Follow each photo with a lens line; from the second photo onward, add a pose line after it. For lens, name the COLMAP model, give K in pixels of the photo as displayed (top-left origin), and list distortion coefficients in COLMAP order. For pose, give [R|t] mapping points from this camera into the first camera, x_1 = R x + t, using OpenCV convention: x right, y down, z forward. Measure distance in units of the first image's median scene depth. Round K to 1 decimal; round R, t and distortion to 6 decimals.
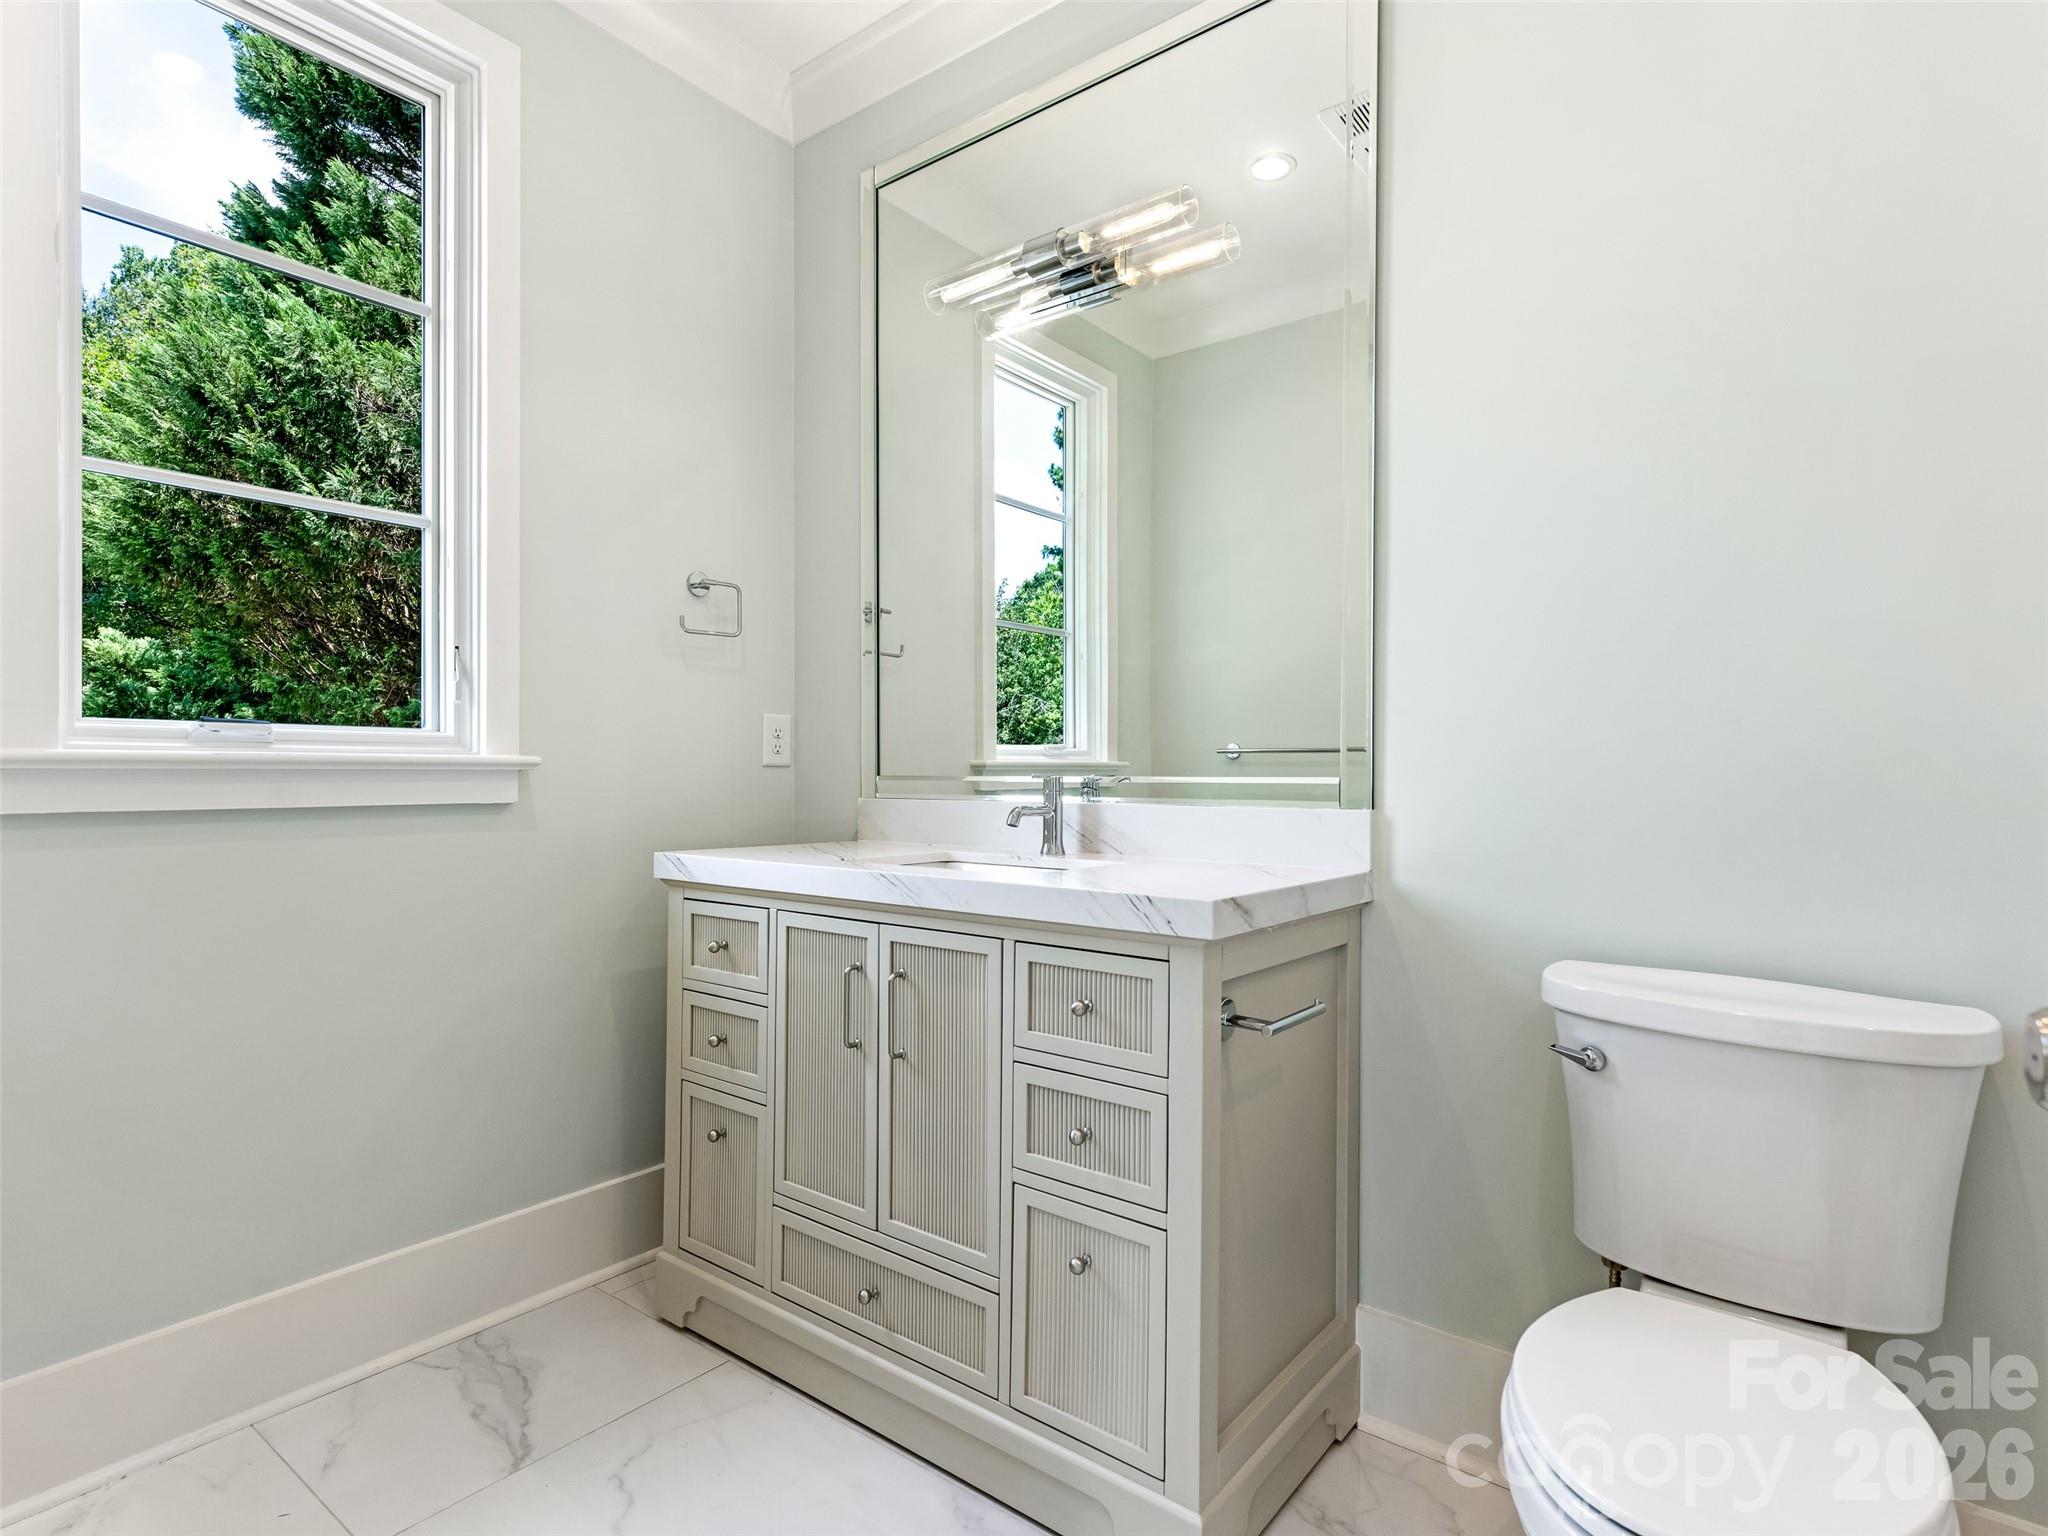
lens RADIAL K [[1054.5, 0, 1024.4], [0, 1054.5, 773.9], [0, 0, 1]] dist [0.007357, 0.000496]
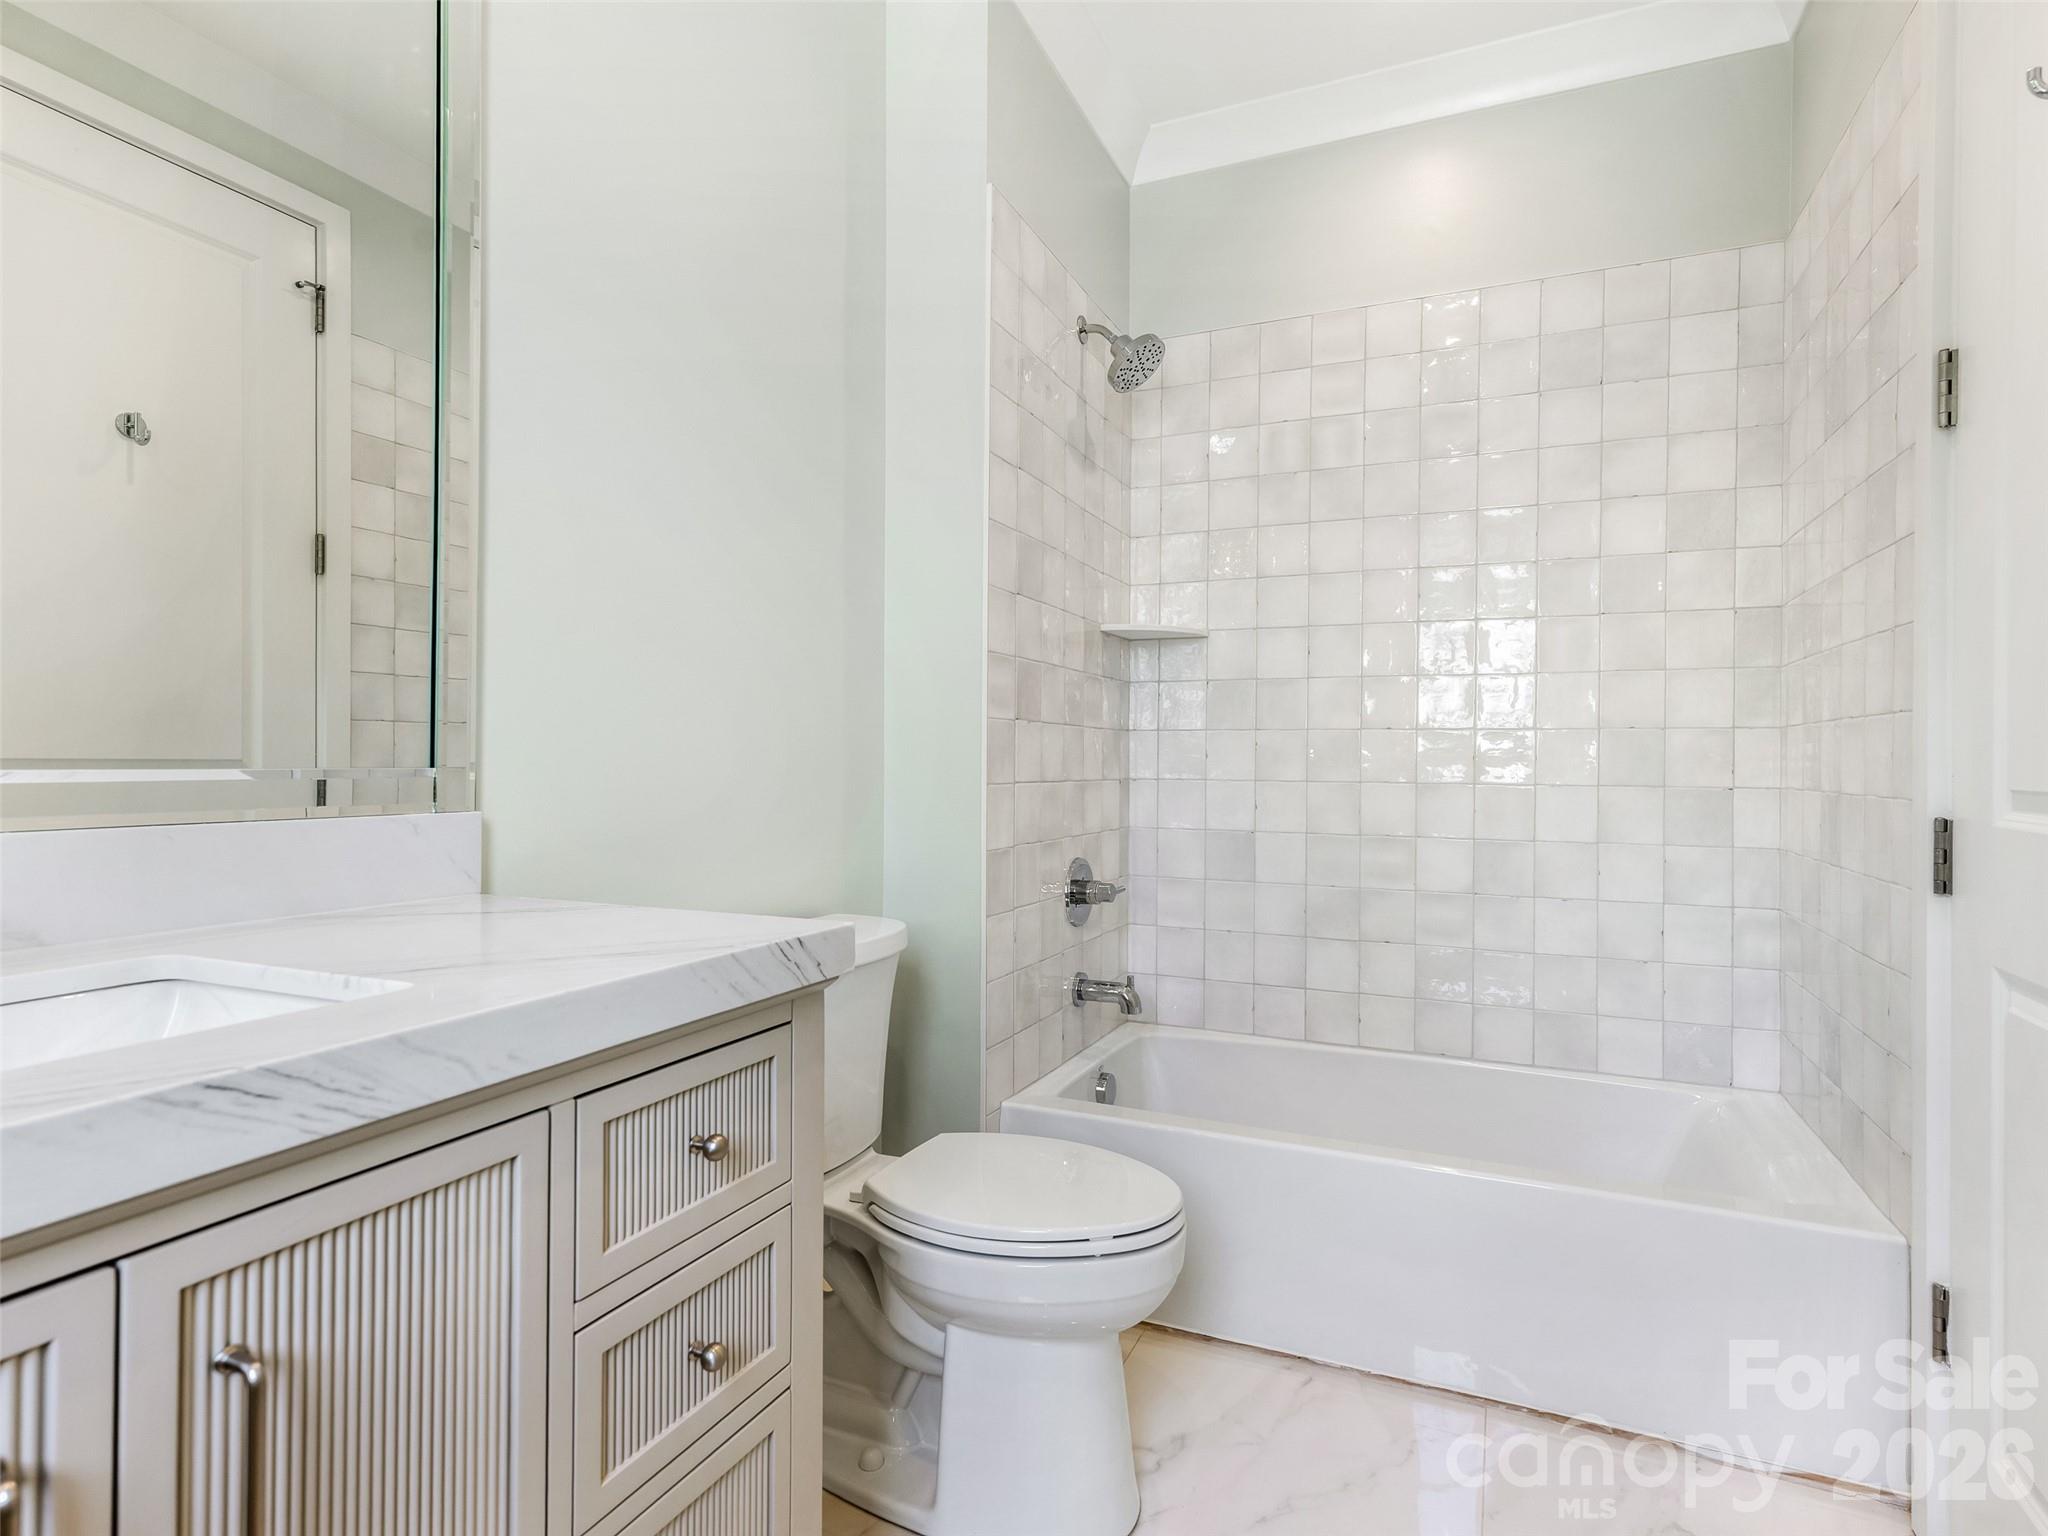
lens RADIAL K [[1054.5, 0, 1025.5], [0, 1054.5, 762.2], [0, 0, 1]] dist [0.007357, 0.000496]
pose [[-0.235134, -0.007842, 0.971931, -0.568177], [-0.009078, 0.999942, 0.005871, -0.010451], [-0.971920, -0.007443, -0.235192, 0.920573]]
